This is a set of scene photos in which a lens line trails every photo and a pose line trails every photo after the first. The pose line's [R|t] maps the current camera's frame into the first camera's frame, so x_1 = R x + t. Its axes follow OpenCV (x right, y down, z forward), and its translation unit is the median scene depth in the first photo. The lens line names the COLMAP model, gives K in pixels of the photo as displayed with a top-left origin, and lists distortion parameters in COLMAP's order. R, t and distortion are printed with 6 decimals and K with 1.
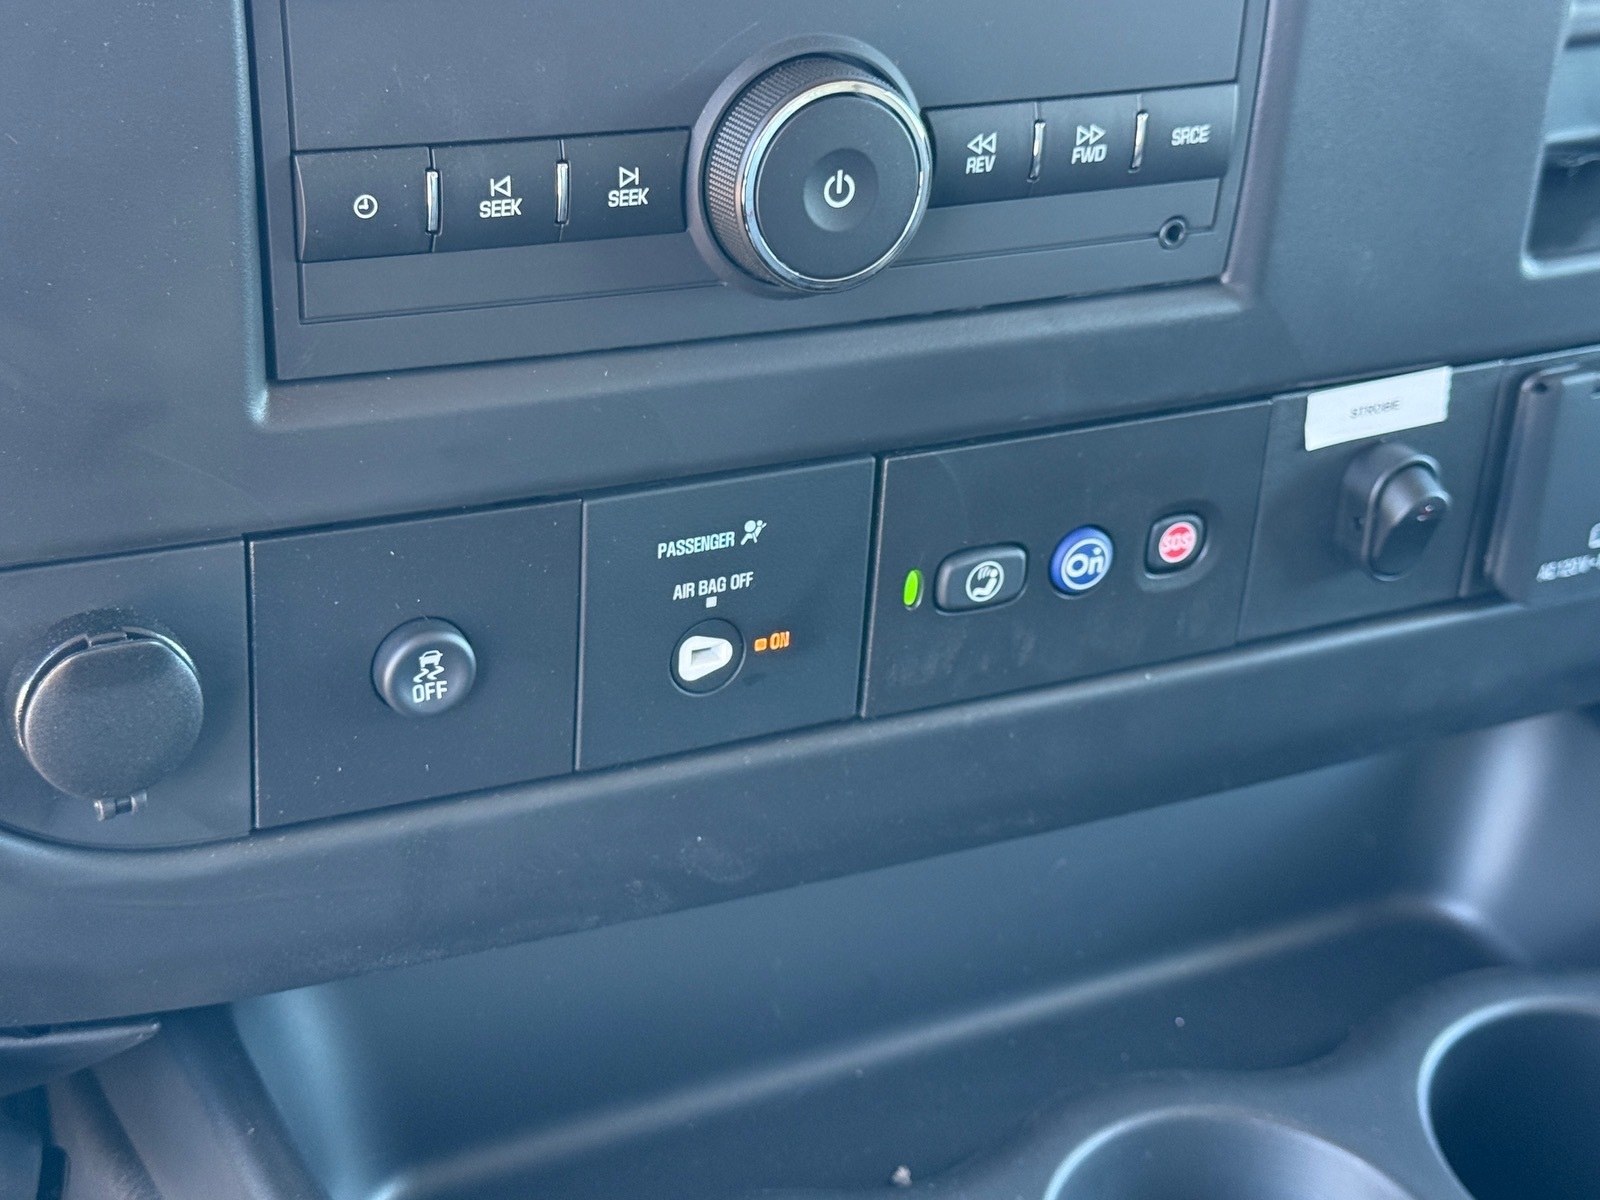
lens RADIAL K [[2442.6, 0, 803.8], [0, 2442.6, 600.3], [0, 0, 1]] dist [0.043161, 0.000000]
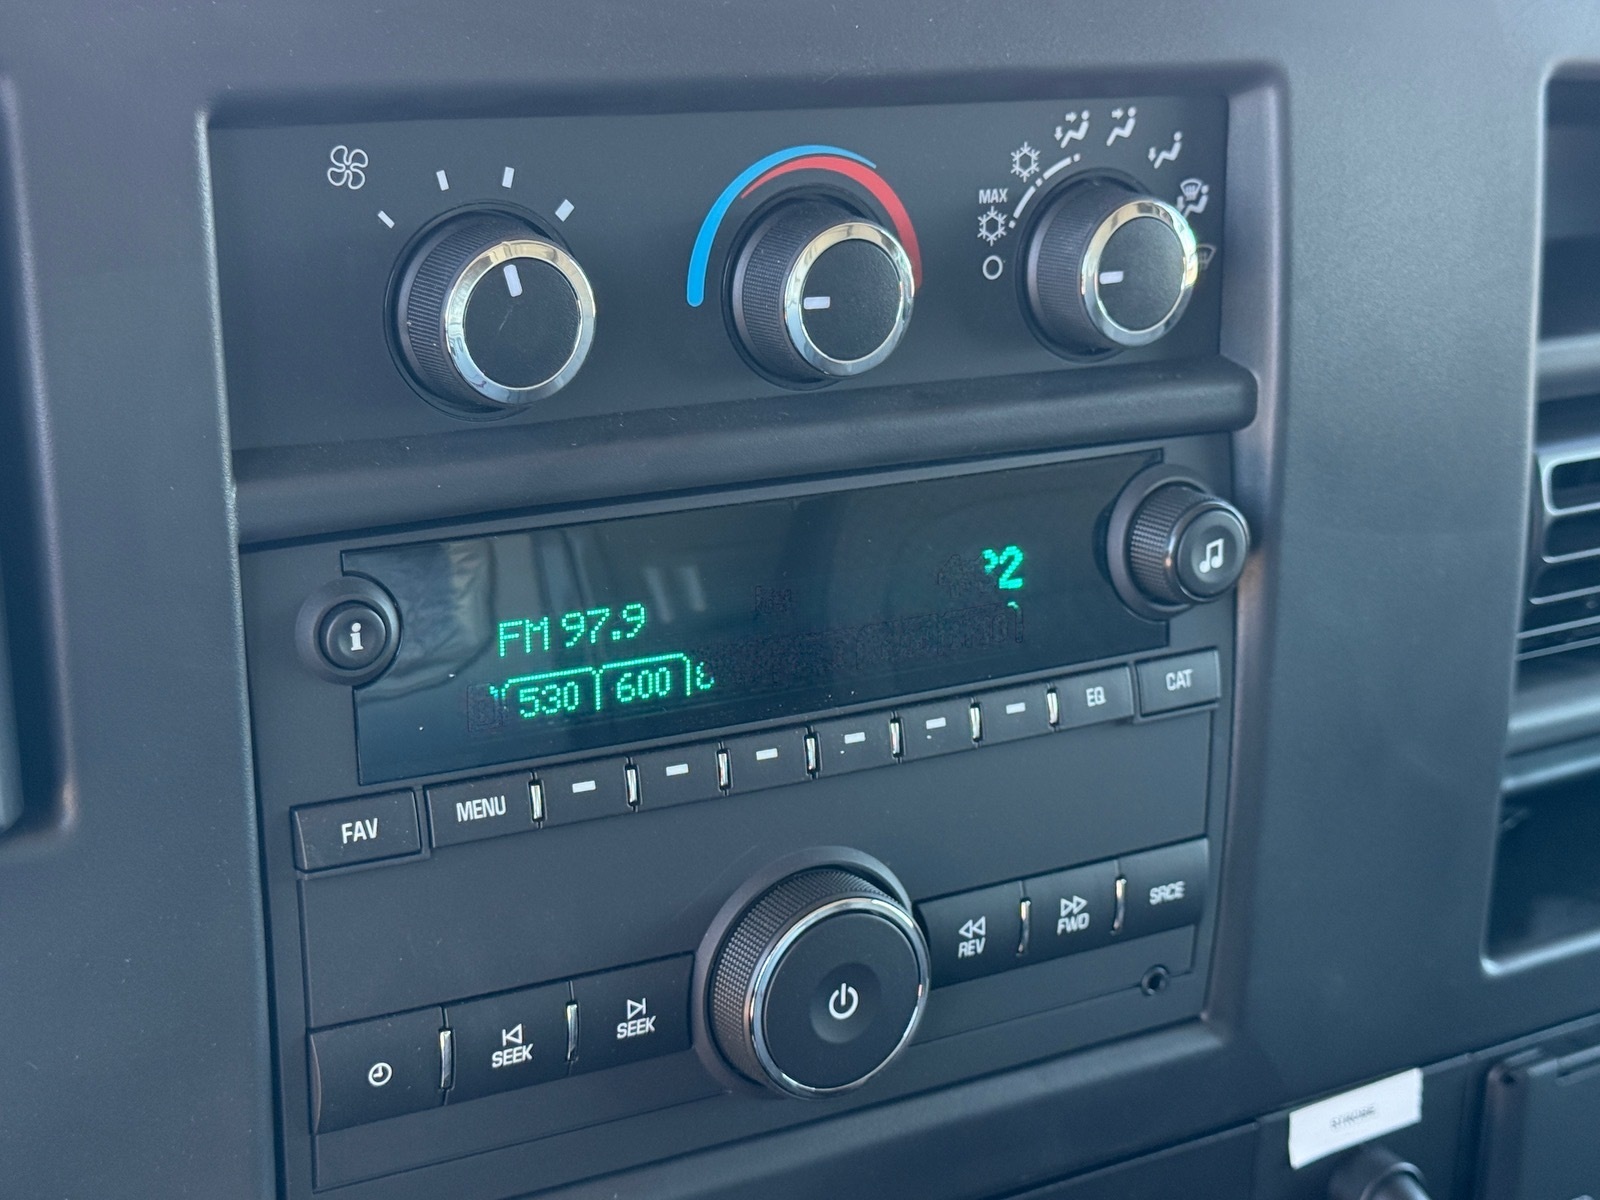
lens RADIAL K [[2442.6, 0, 795.7], [0, 2442.6, 603.5], [0, 0, 1]] dist [0.043161, 0.000000]
pose [[0.996492, -0.046326, 0.069703, -0.064326], [0.056473, 0.986845, -0.151484, -0.169854], [-0.061768, 0.154889, 0.985999, -0.015259]]
